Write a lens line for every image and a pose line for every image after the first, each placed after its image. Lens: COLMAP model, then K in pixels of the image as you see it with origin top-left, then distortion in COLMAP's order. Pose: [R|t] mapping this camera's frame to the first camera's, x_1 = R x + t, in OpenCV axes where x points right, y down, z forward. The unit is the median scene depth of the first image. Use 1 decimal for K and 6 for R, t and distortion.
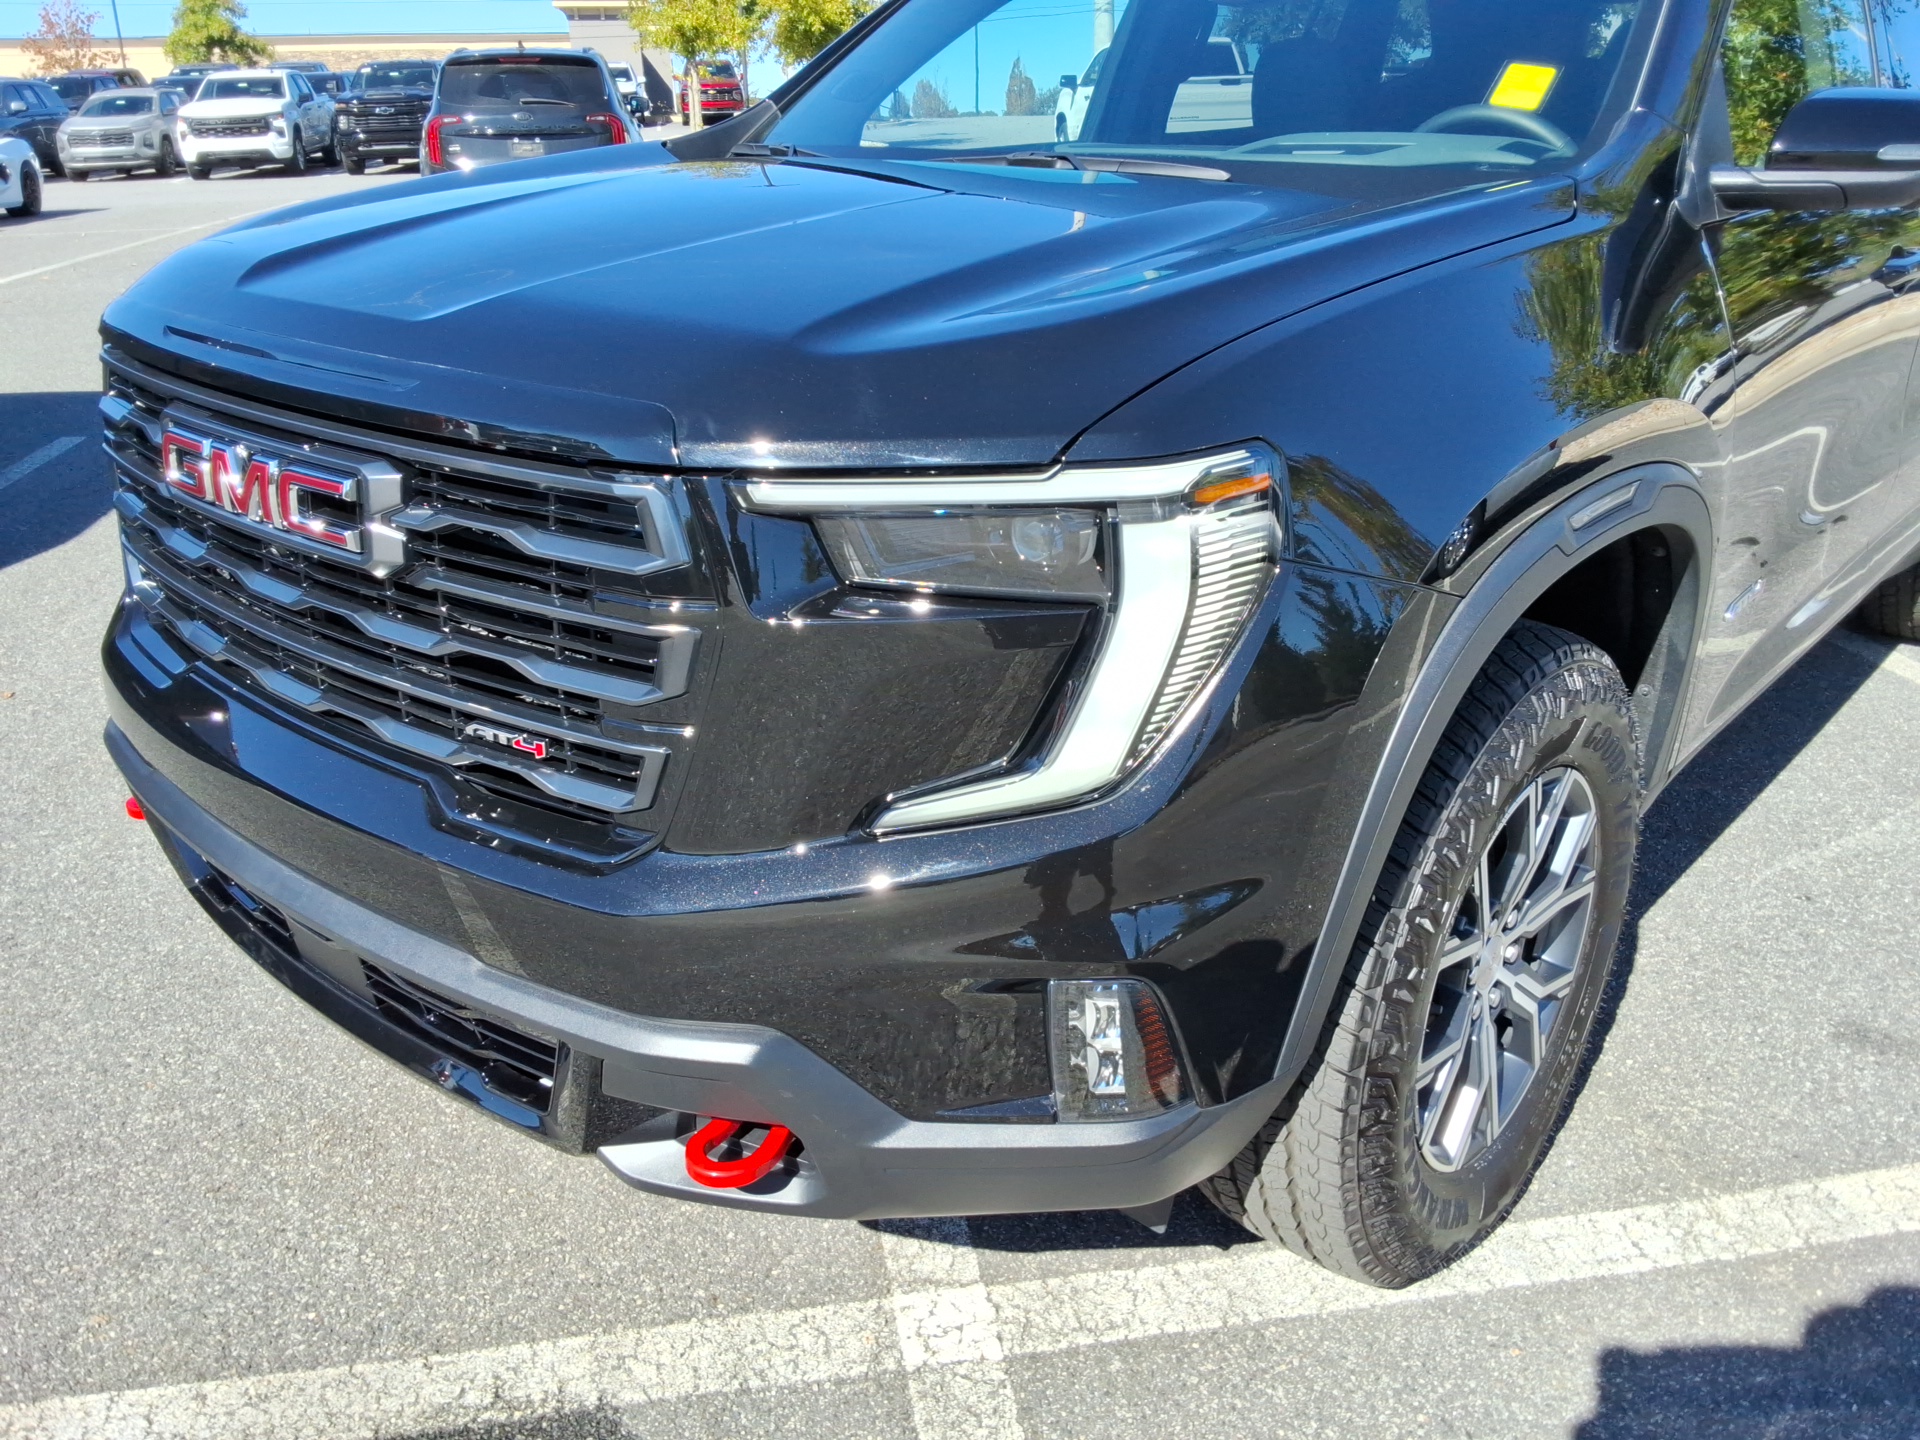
lens RADIAL K [[1551.4, 0, 963.8], [0, 1551.4, 705.1], [0, 0, 1]] dist [0.094052, -0.134792]
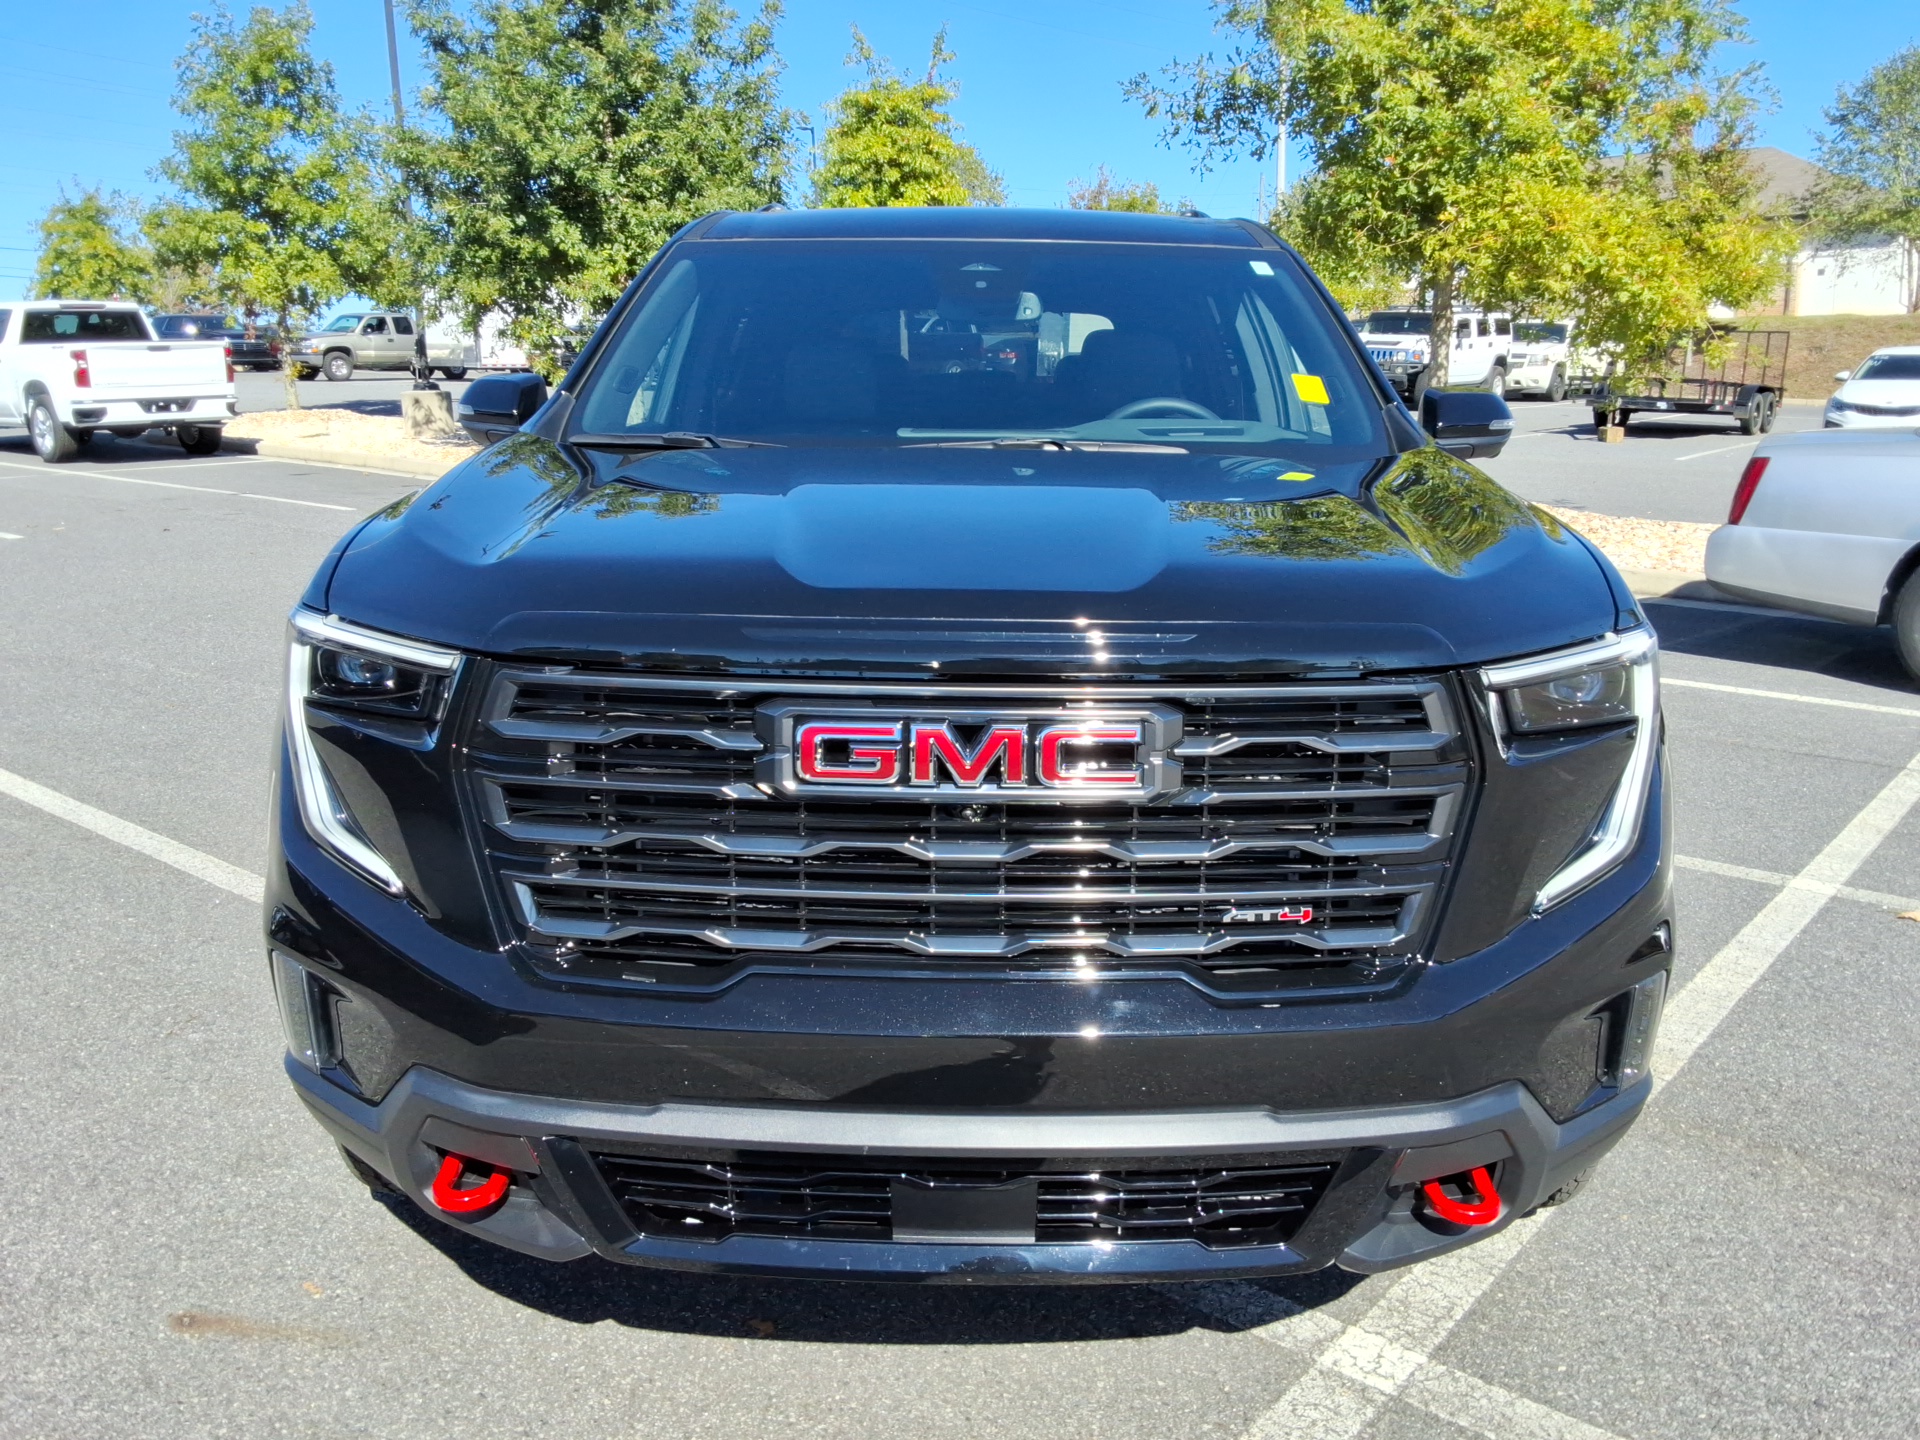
lens RADIAL K [[1551.4, 0, 964.3], [0, 1551.4, 713.0], [0, 0, 1]] dist [0.094052, -0.134792]
pose [[0.769174, -0.132828, 0.625082, -1.217061], [0.226324, 0.971381, -0.072080, -0.097473], [-0.597619, 0.196913, 0.777224, 0.176759]]
